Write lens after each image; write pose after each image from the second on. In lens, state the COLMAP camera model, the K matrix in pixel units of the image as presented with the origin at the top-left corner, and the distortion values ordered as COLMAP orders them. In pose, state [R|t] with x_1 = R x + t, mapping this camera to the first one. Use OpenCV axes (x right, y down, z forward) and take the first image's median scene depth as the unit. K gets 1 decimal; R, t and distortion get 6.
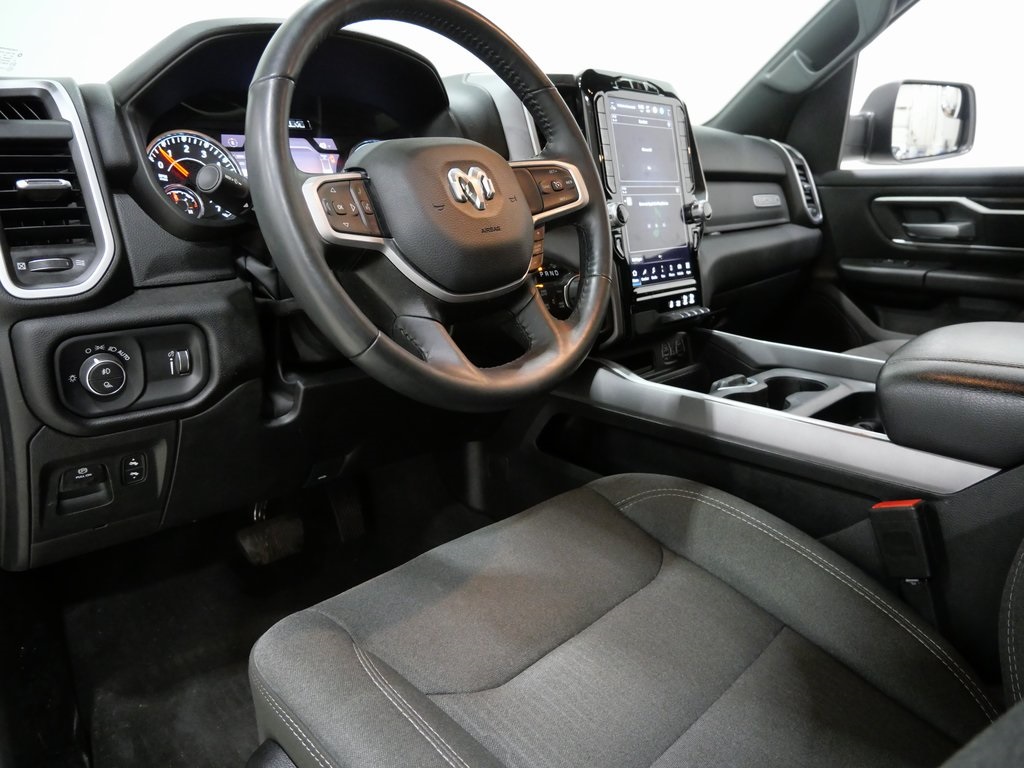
lens RADIAL K [[737.8, 0, 509.7], [0, 737.8, 387.1], [0, 0, 1]] dist [-0.023389, -0.019791]
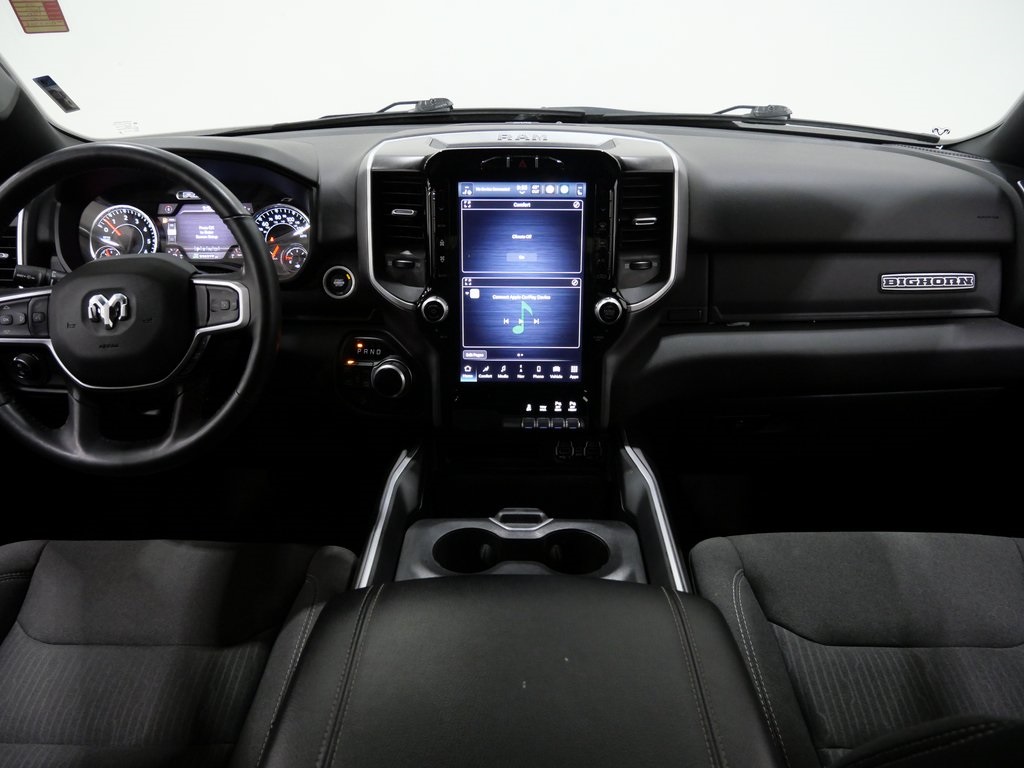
lens RADIAL K [[737.8, 0, 517.0], [0, 737.8, 384.5], [0, 0, 1]] dist [-0.023389, -0.019791]
pose [[0.686794, 0.311407, -0.656765, 0.842519], [-0.193841, 0.949321, 0.247419, -0.382163], [0.700528, -0.042619, 0.712351, 0.364419]]
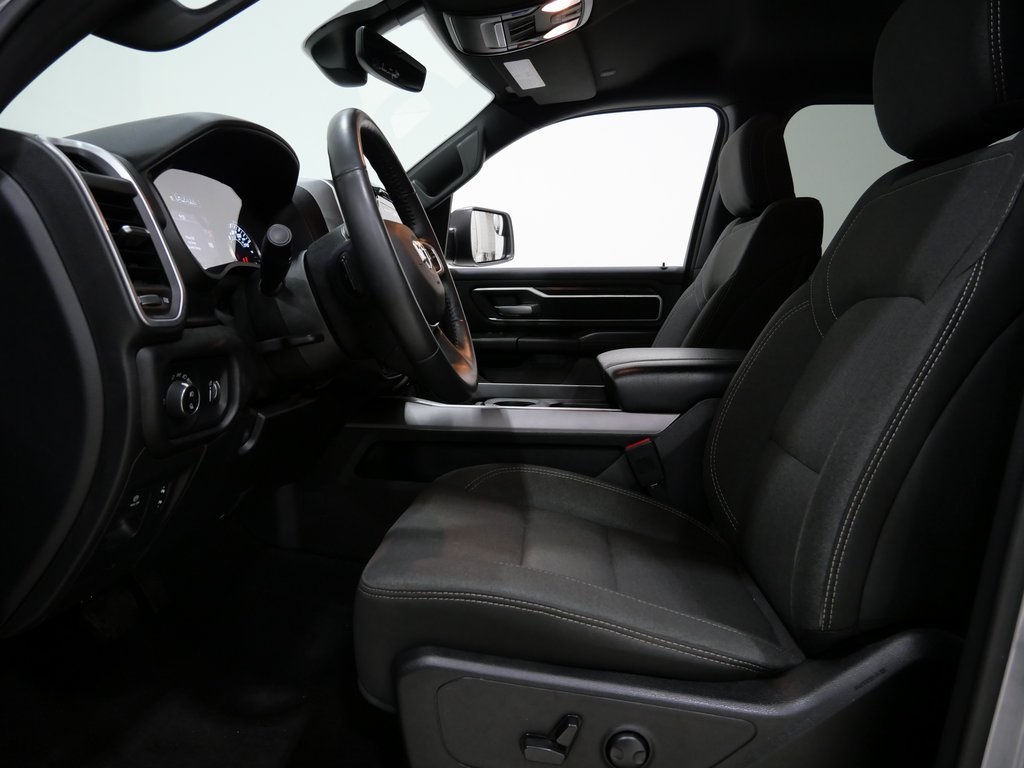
lens RADIAL K [[737.8, 0, 511.2], [0, 737.8, 383.8], [0, 0, 1]] dist [-0.023389, -0.019791]
pose [[0.768272, -0.069918, 0.636293, -0.582531], [0.167059, 0.981469, -0.093863, 0.099921], [-0.617939, 0.178411, 0.765716, -0.123499]]
